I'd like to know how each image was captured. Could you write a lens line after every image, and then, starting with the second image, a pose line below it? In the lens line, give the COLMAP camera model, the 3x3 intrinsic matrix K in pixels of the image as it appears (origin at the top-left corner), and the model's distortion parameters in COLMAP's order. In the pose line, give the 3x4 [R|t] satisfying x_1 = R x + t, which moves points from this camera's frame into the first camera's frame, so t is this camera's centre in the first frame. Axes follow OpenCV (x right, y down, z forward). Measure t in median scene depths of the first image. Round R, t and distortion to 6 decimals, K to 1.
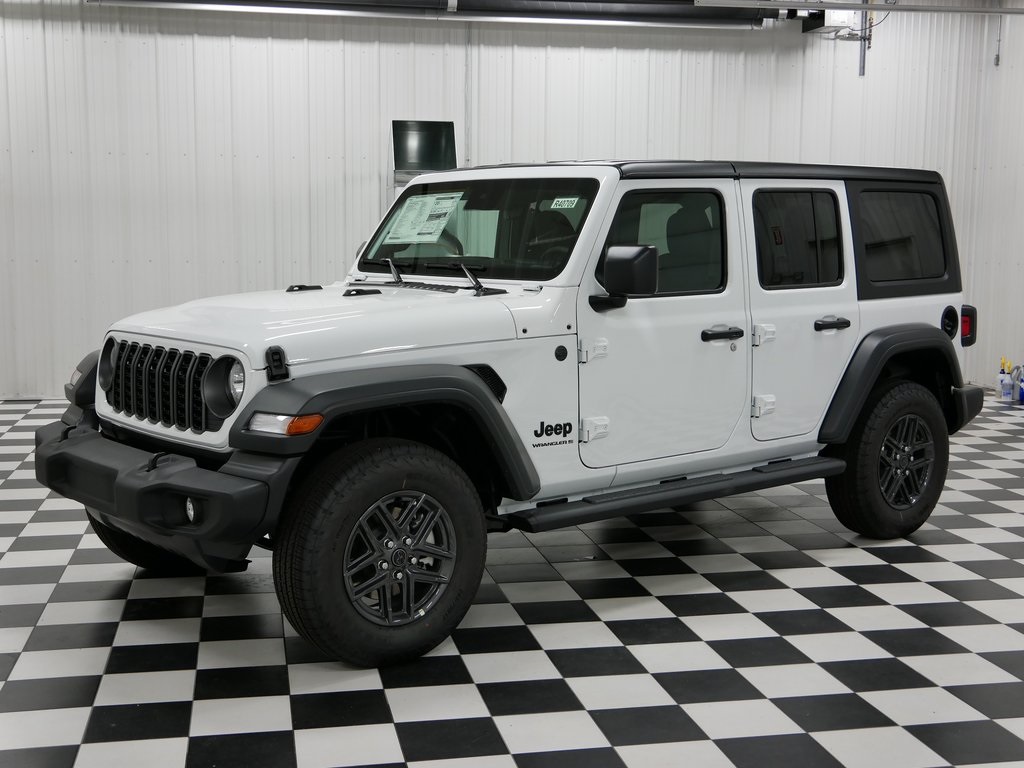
lens RADIAL K [[1380.0, 0, 511.1], [0, 1380.0, 385.0], [0, 0, 1]] dist [0.007822, 0.000000]
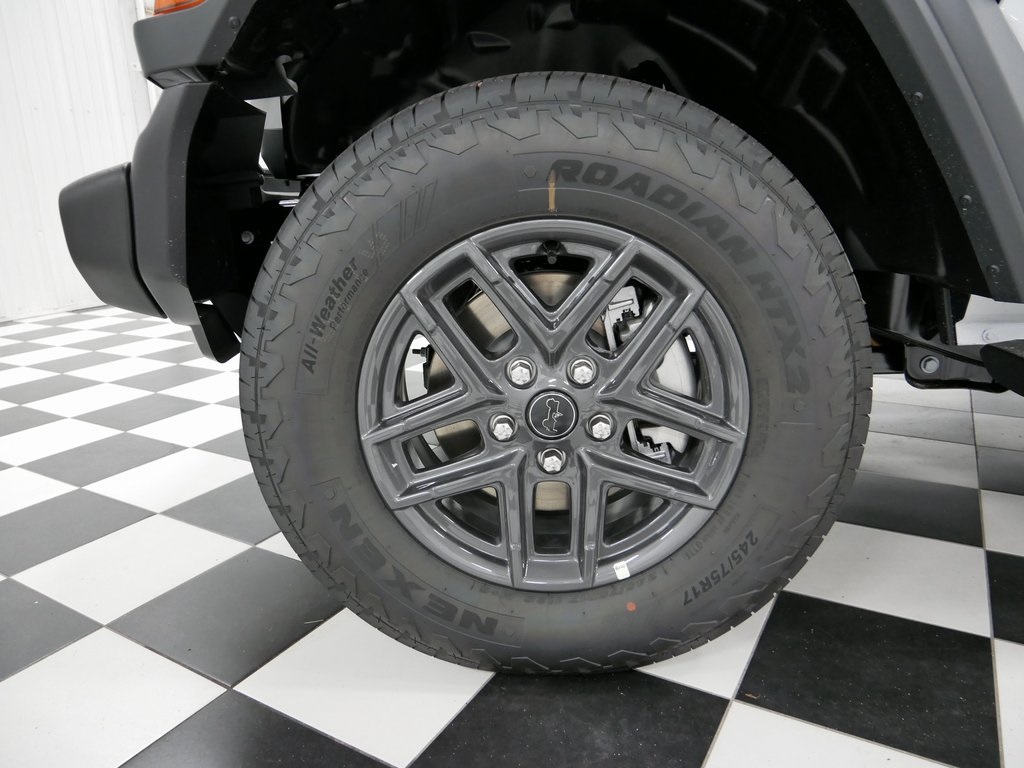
lens RADIAL K [[719.1, 0, 514.9], [0, 719.1, 390.9], [0, 0, 1]] dist [-0.046489, 0.011495]
pose [[0.739681, 0.148532, -0.656362, 0.032254], [-0.046819, 0.984333, 0.169988, 0.086309], [0.671327, -0.095007, 0.735046, 0.844609]]
